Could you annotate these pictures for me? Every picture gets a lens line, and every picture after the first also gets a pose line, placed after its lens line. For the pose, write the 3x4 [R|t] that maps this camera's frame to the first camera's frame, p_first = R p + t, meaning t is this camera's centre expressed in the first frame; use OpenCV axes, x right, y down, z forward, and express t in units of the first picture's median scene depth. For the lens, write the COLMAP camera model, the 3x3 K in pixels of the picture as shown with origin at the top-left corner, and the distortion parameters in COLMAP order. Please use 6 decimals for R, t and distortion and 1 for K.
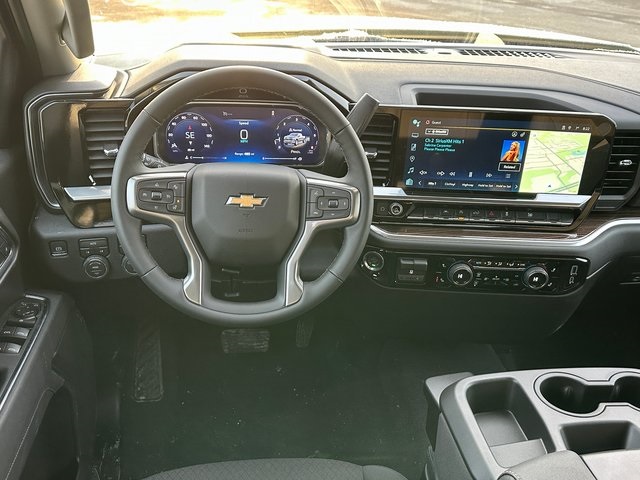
lens RADIAL K [[616.3, 0, 320.0], [0, 616.3, 240.0], [0, 0, 1]] dist [0.255409, -0.541045]
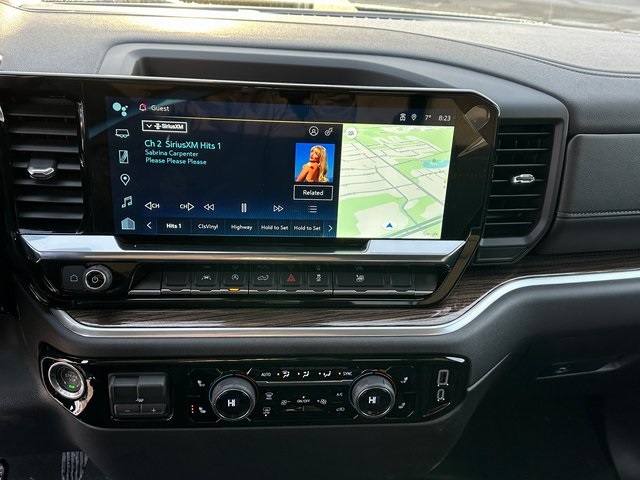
lens RADIAL K [[616.3, 0, 320.0], [0, 616.3, 240.0], [0, 0, 1]] dist [0.255409, -0.541045]
pose [[0.997321, -0.034123, 0.064698, 0.268885], [0.037238, 0.998173, -0.047577, -0.049475], [-0.062957, 0.049859, 0.996770, 0.468883]]
